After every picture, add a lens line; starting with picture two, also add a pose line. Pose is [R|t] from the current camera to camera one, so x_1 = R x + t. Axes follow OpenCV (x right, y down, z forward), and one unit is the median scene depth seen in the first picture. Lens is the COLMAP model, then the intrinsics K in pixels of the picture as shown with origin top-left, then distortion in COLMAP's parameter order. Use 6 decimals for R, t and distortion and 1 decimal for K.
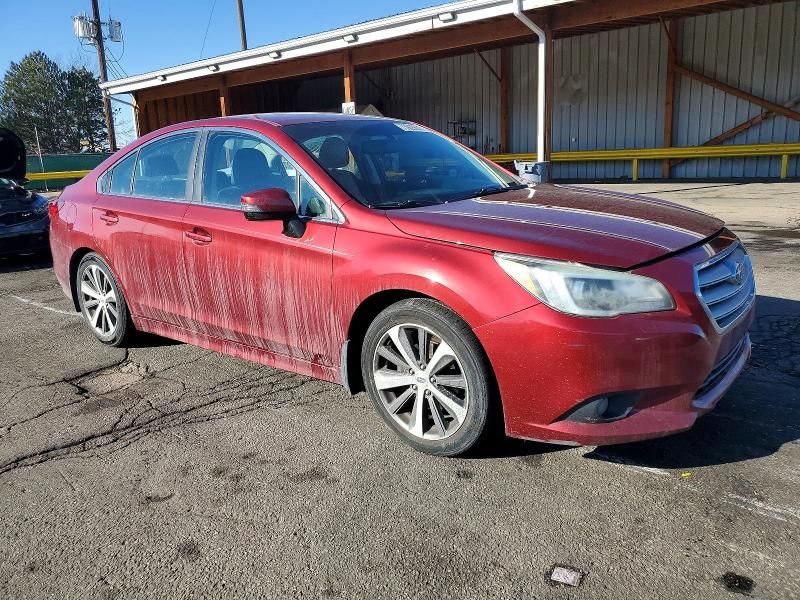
lens RADIAL K [[638.9, 0, 399.7], [0, 638.9, 296.1], [0, 0, 1]] dist [0.025943, -0.000488]
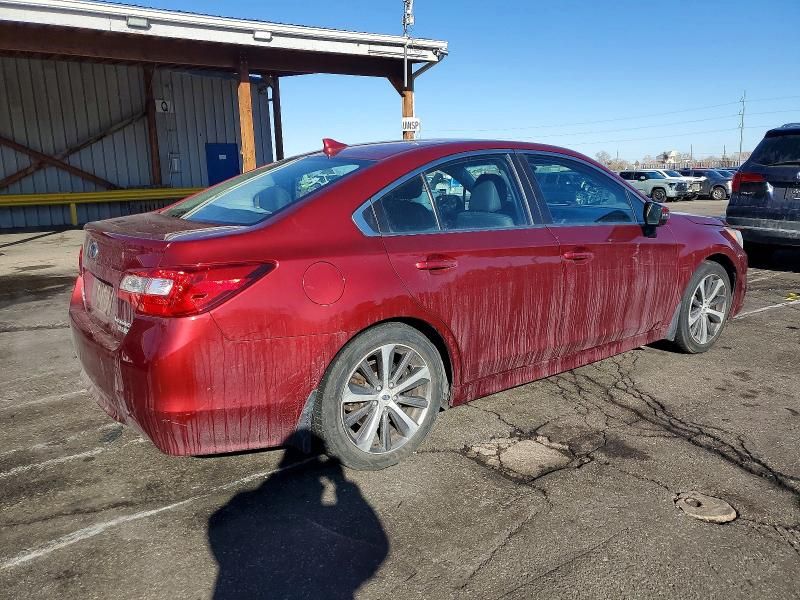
lens RADIAL K [[638.9, 0, 401.5], [0, 638.9, 303.4], [0, 0, 1]] dist [0.025943, -0.000488]
pose [[0.204663, -0.158618, 0.965895, -1.234222], [0.231388, 0.966655, 0.109714, -0.176960], [-0.951090, 0.201042, 0.234541, 0.942290]]
